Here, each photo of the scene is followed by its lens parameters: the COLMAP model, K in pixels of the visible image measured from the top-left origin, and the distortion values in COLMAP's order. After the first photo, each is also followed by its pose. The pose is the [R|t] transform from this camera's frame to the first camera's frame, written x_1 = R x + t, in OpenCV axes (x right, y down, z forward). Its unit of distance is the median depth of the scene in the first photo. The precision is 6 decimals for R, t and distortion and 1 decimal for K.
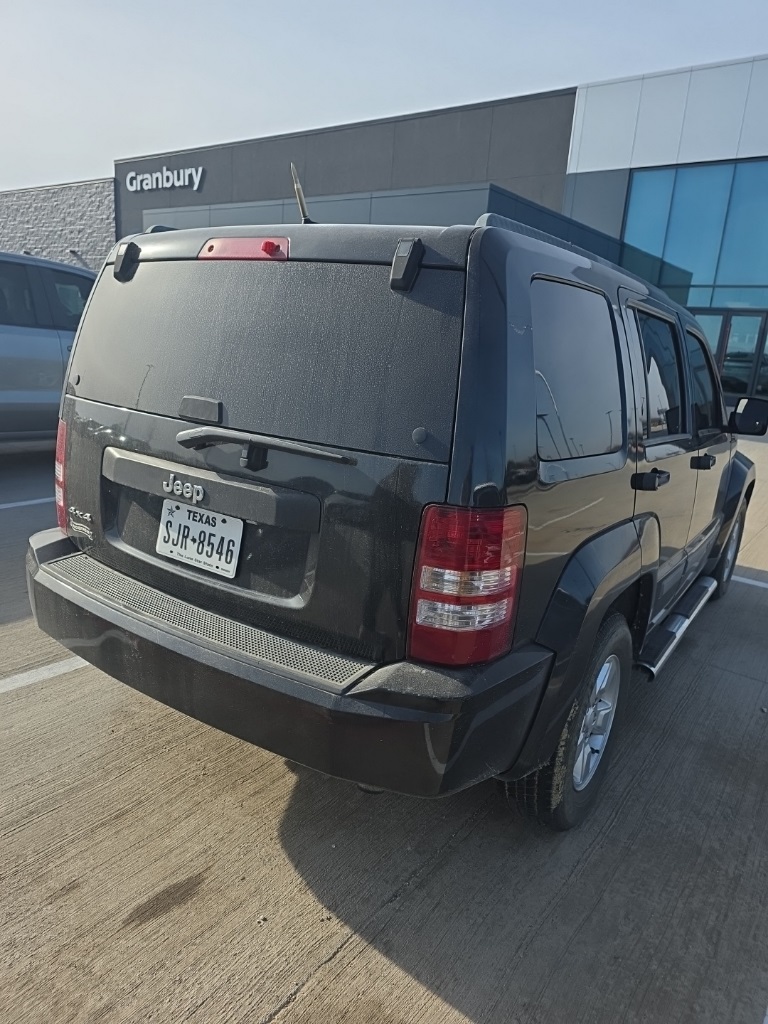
lens RADIAL K [[696.4, 0, 383.5], [0, 696.4, 513.6], [0, 0, 1]] dist [0.007896, 0.001161]
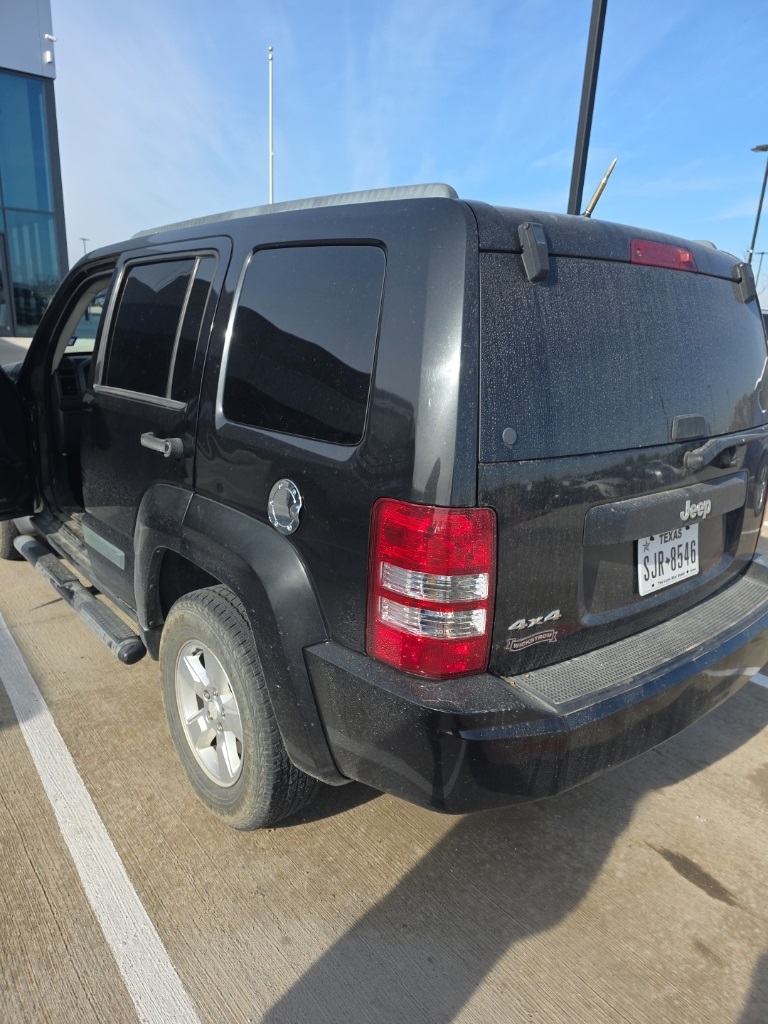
lens RADIAL K [[696.4, 0, 381.7], [0, 696.4, 513.0], [0, 0, 1]] dist [0.007896, 0.001161]
pose [[0.270489, -0.328665, 0.904884, -1.245695], [0.197727, 0.938849, 0.281896, -0.380915], [-0.942199, 0.102670, 0.318934, 1.057388]]
